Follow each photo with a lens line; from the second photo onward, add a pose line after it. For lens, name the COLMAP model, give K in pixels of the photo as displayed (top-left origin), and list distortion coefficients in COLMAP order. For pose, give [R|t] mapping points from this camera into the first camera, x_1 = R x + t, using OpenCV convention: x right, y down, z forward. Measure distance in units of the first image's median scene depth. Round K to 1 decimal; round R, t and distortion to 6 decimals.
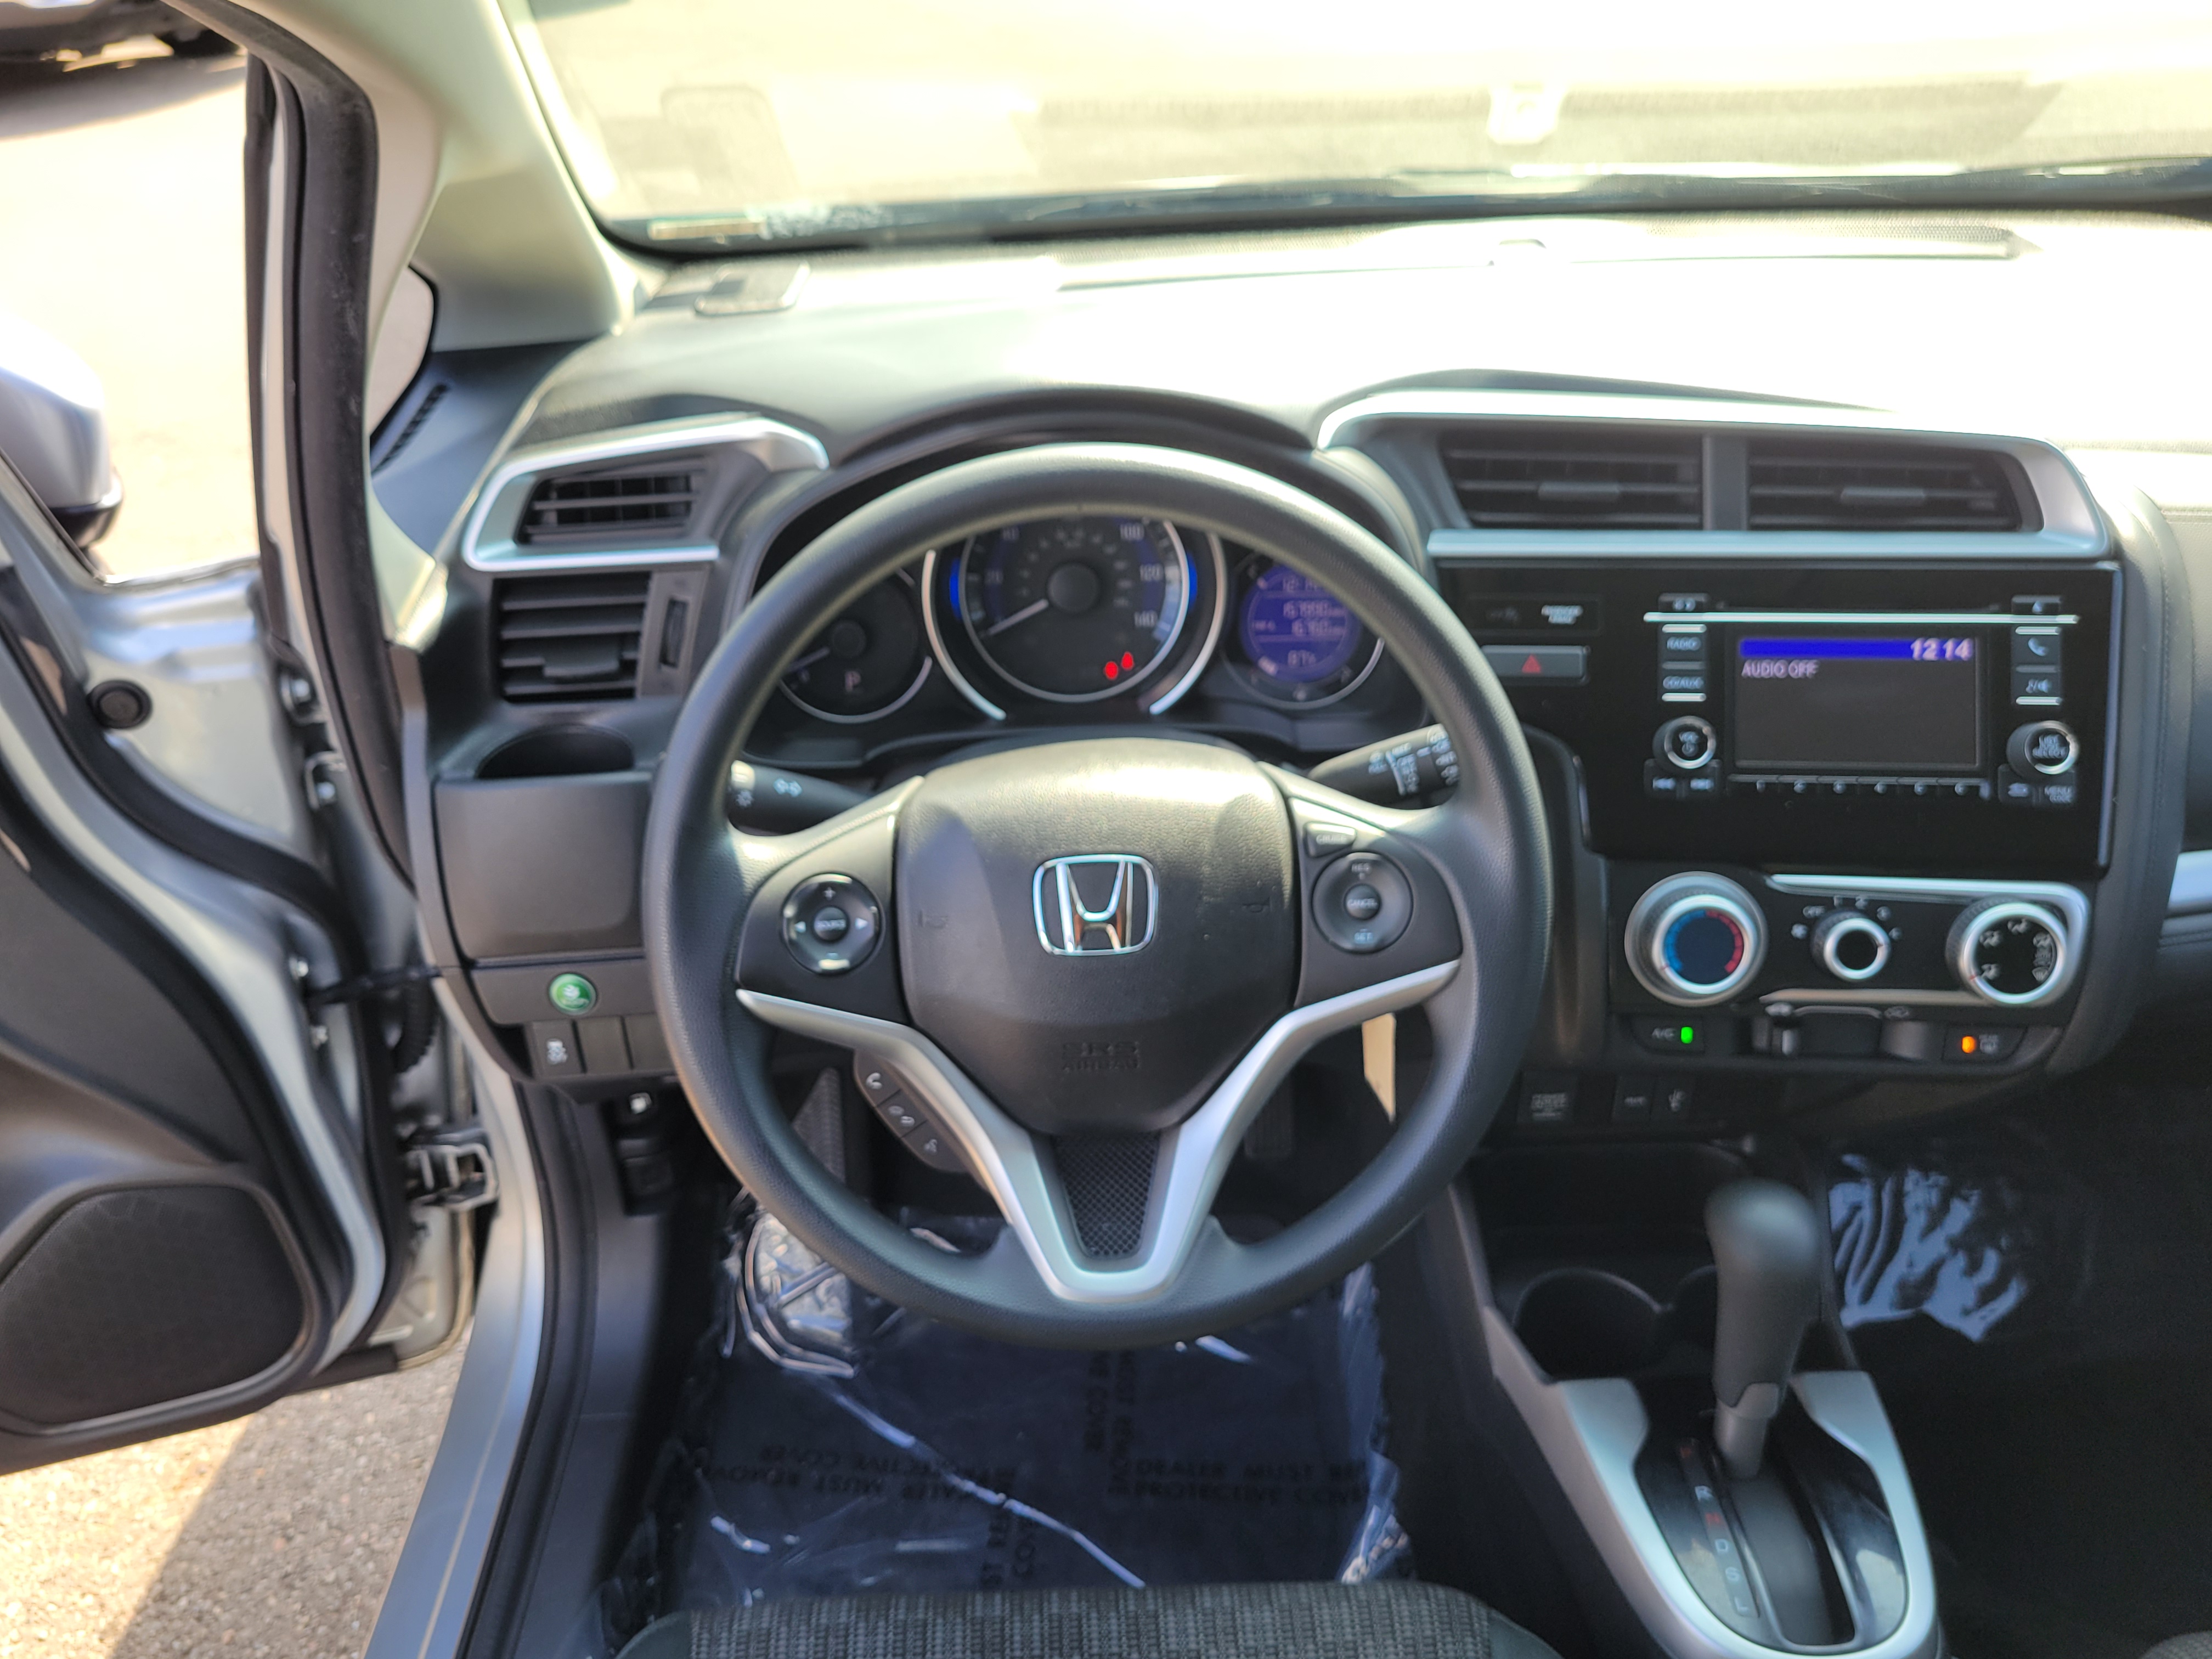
lens RADIAL K [[1802.0, 0, 1078.1], [0, 1802.0, 812.5], [0, 0, 1]] dist [0.029491, -0.033488]
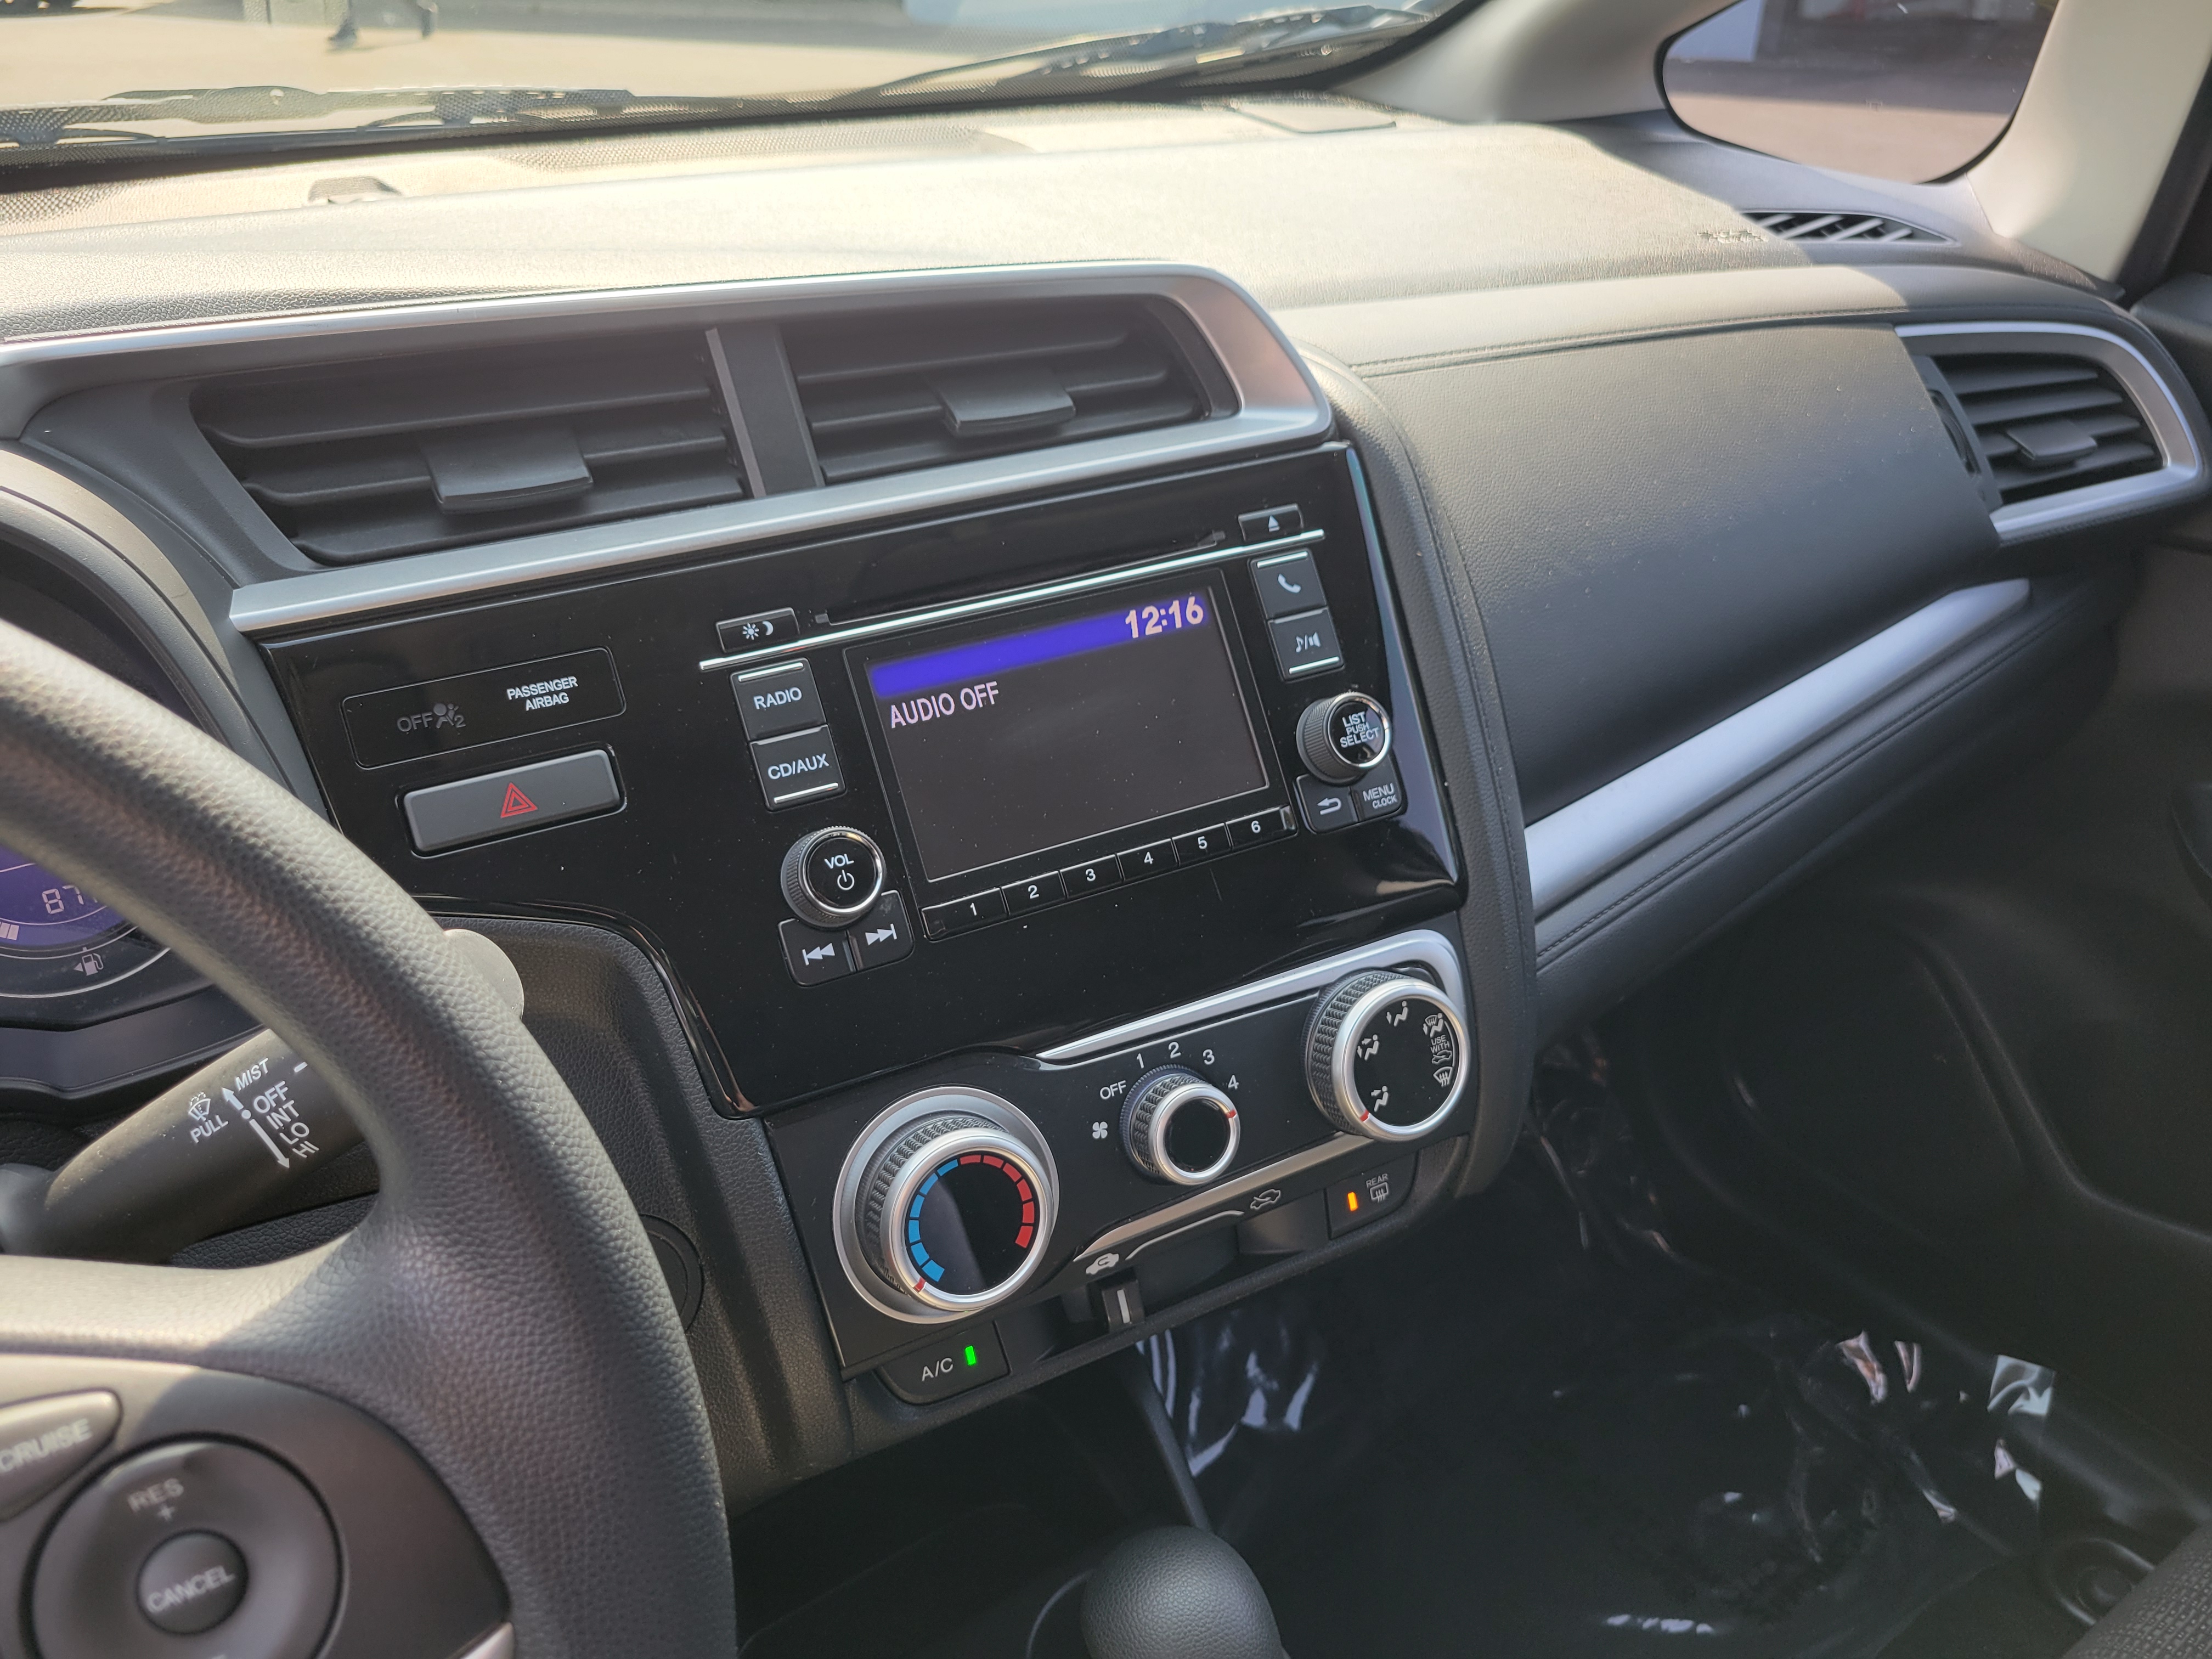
lens RADIAL K [[1701.0, 0, 1102.9], [0, 1701.0, 832.8], [0, 0, 1]] dist [0.011882, -0.011068]
pose [[0.827389, -0.254714, 0.500548, 0.148173], [0.274112, 0.961026, 0.035941, -0.045725], [-0.490194, 0.107469, 0.864962, 0.511709]]
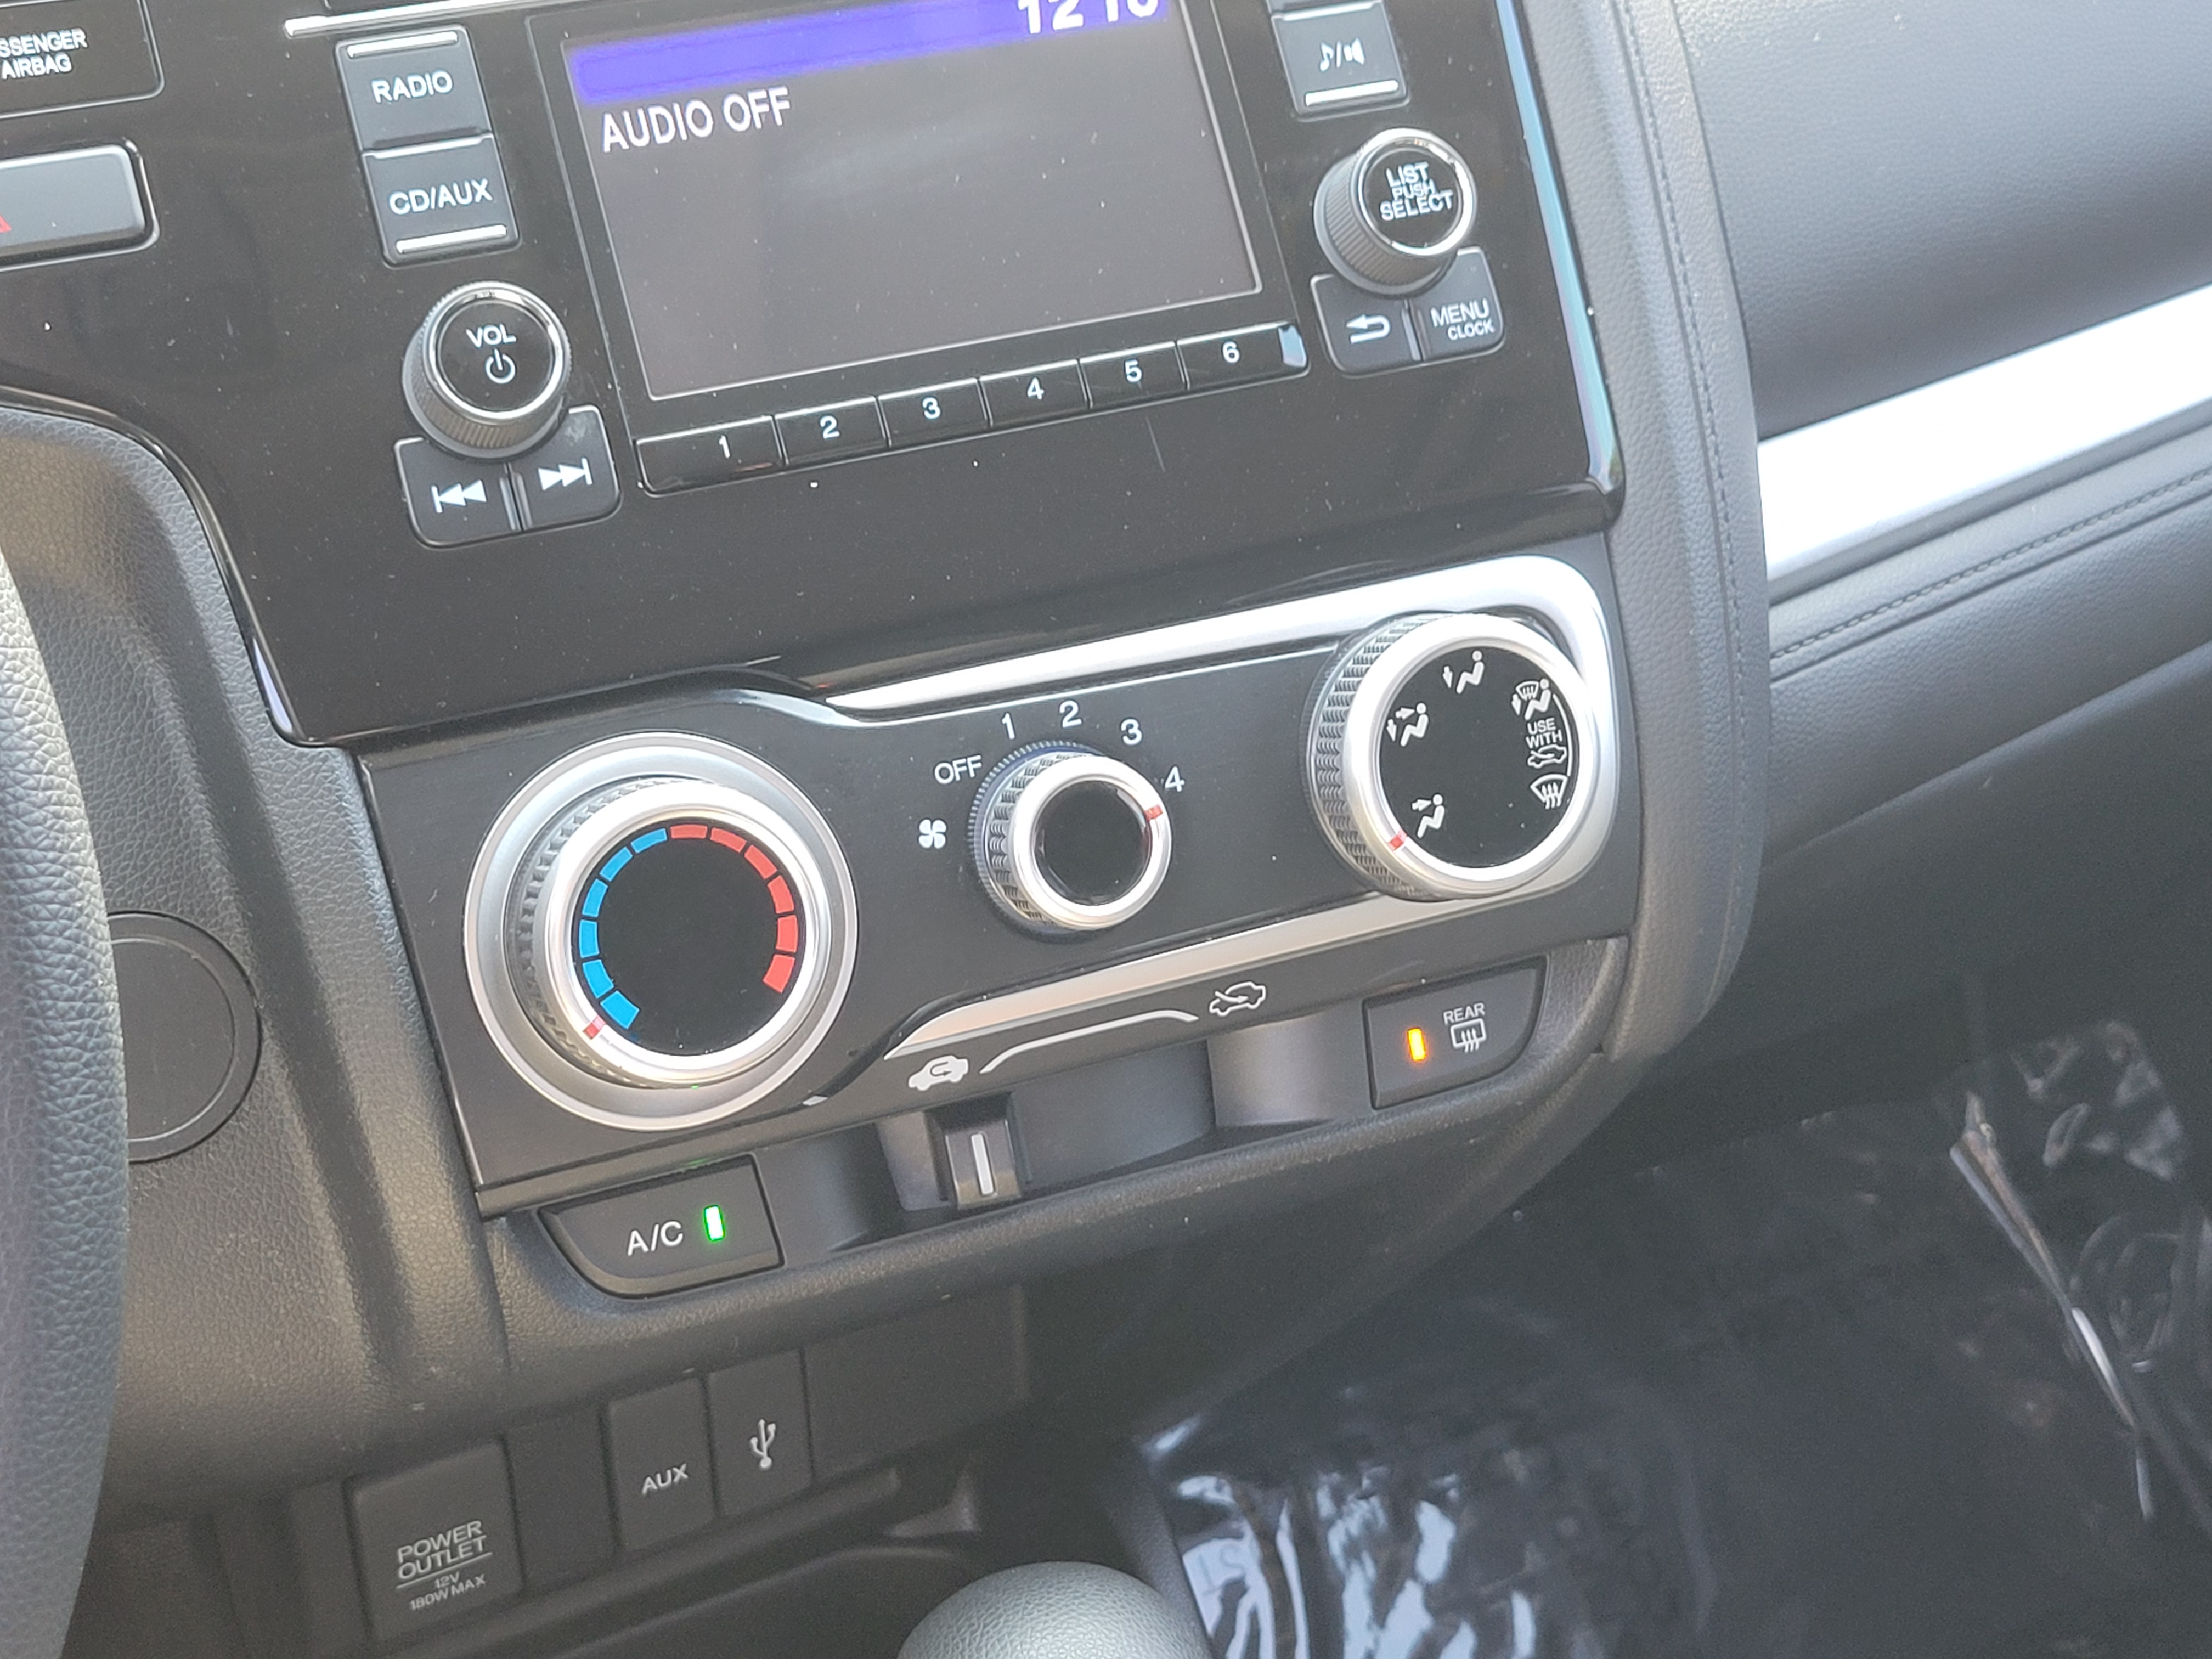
lens RADIAL K [[3417.4, 0, 1063.6], [0, 3417.4, 812.6], [0, 0, 1]] dist [0.011491, 0.000000]
pose [[0.885116, -0.214017, 0.413240, 0.150868], [0.249896, 0.967672, -0.034093, 0.089208], [-0.392584, 0.133443, 0.909984, 0.393709]]
